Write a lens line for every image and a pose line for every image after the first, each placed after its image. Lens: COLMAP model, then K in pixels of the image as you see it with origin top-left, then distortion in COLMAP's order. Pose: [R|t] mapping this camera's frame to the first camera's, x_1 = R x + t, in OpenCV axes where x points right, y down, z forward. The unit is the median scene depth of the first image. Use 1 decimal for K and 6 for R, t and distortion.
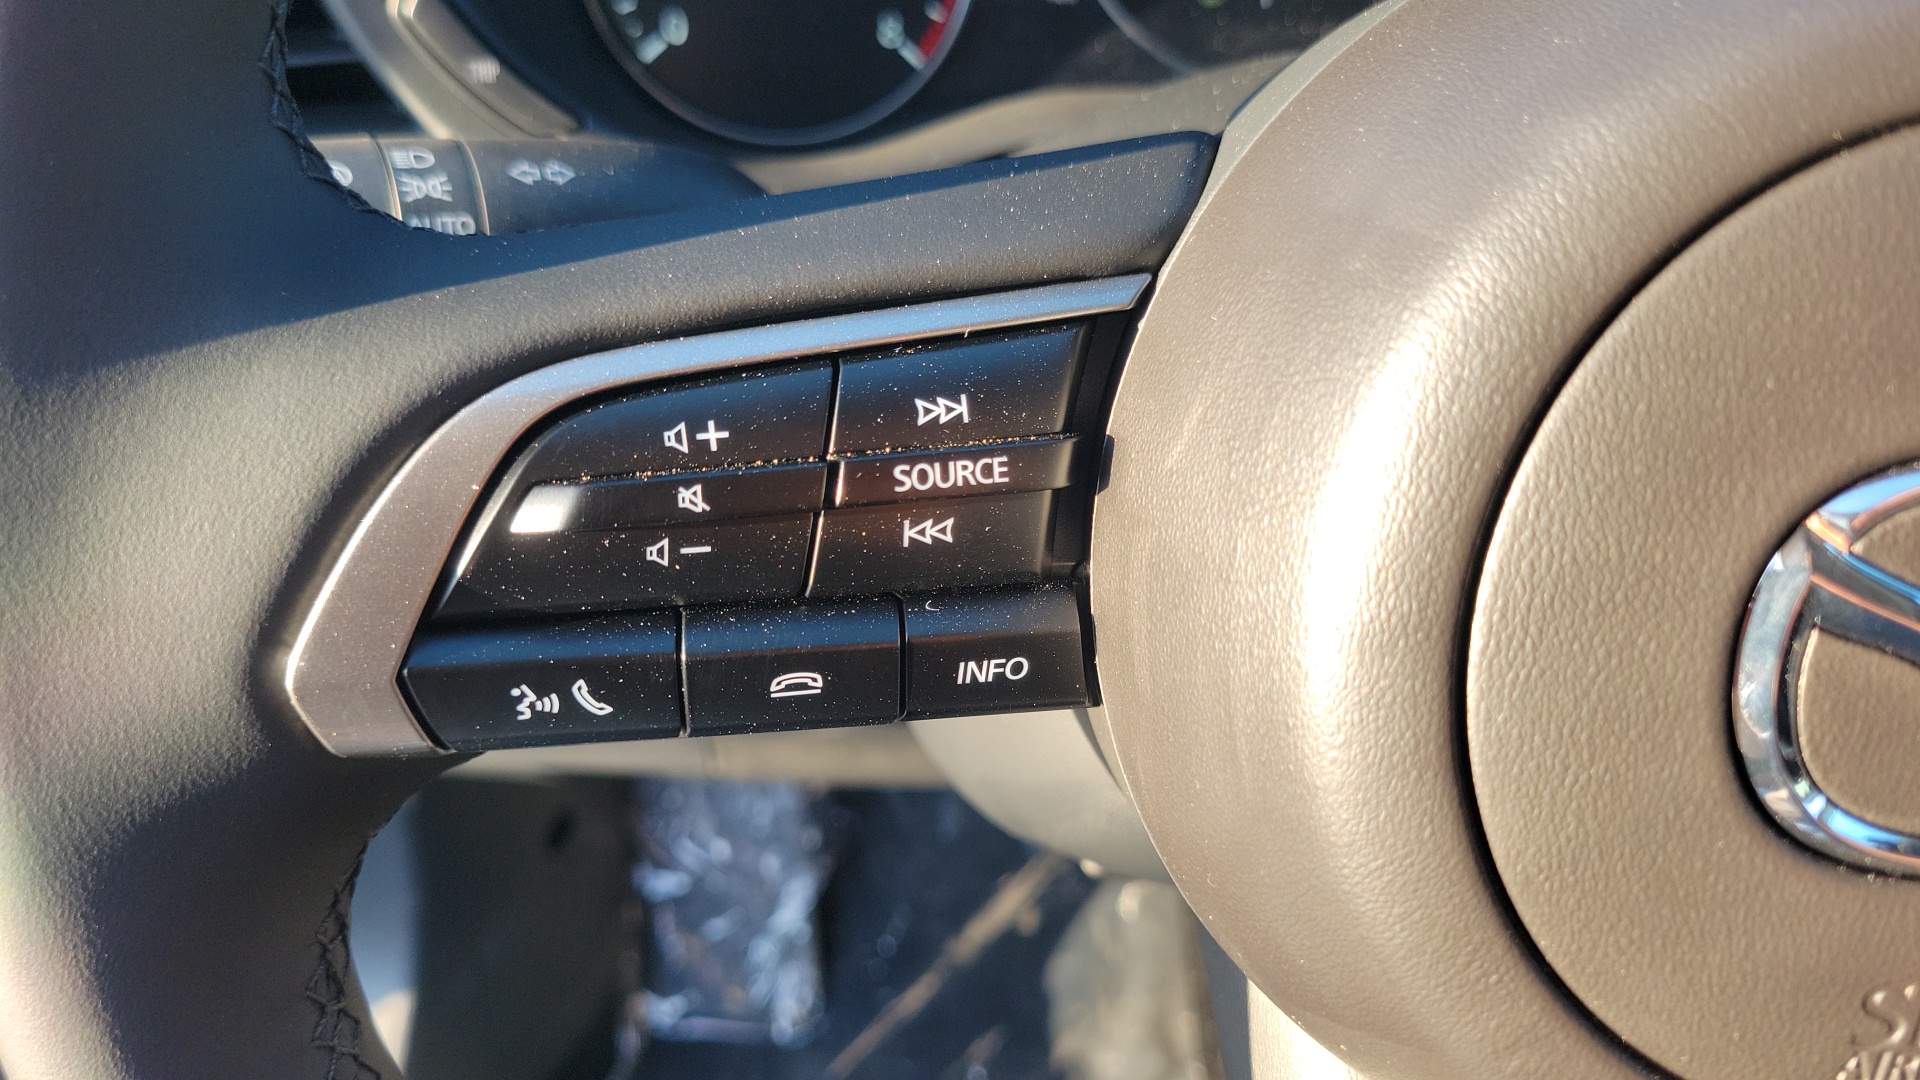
lens RADIAL K [[1468.9, 0, 950.9], [0, 1468.9, 538.1], [0, 0, 1]] dist [0.004253, 0.001665]
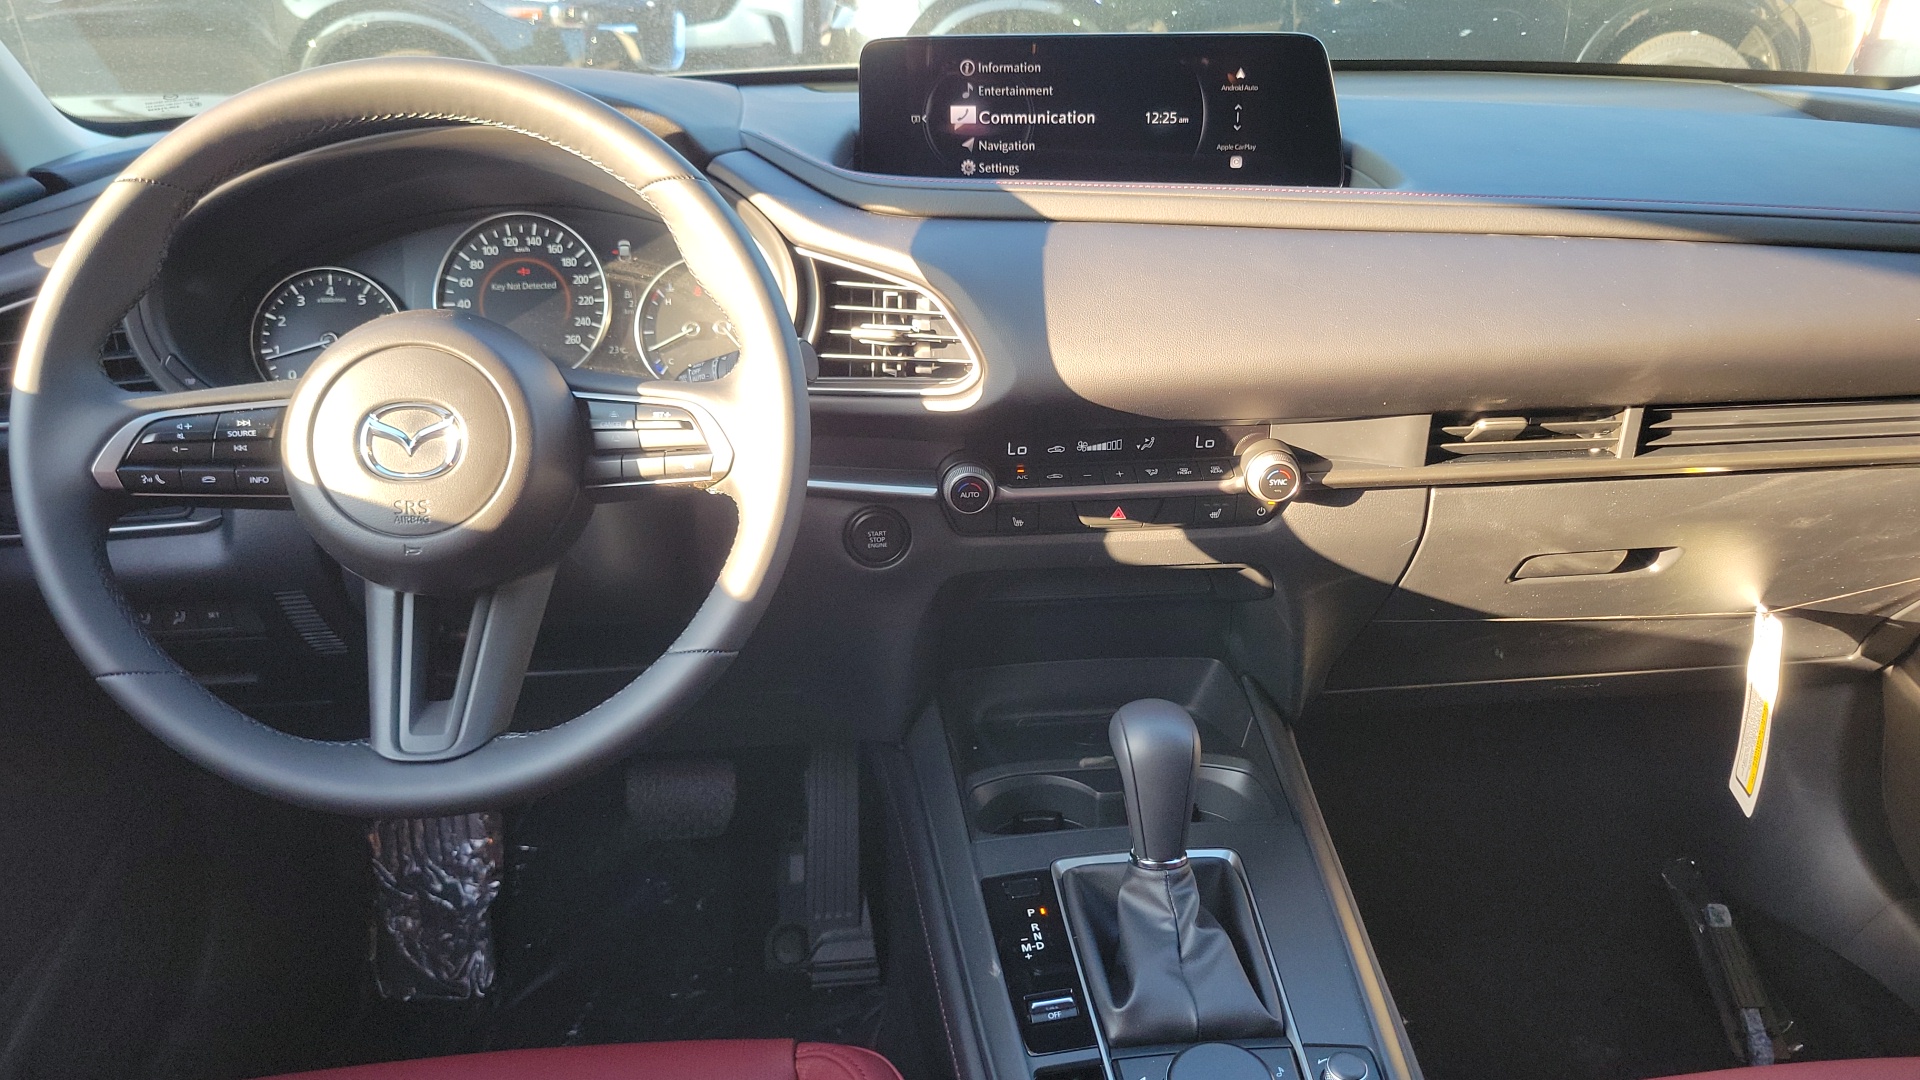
lens RADIAL K [[1434.4, 0, 966.7], [0, 1434.4, 530.0], [0, 0, 1]] dist [0.030379, -0.010640]
pose [[0.996335, -0.065453, 0.055071, 2.072329], [0.077694, 0.961795, -0.262513, 1.677091], [-0.035785, 0.265830, 0.963356, -3.546402]]
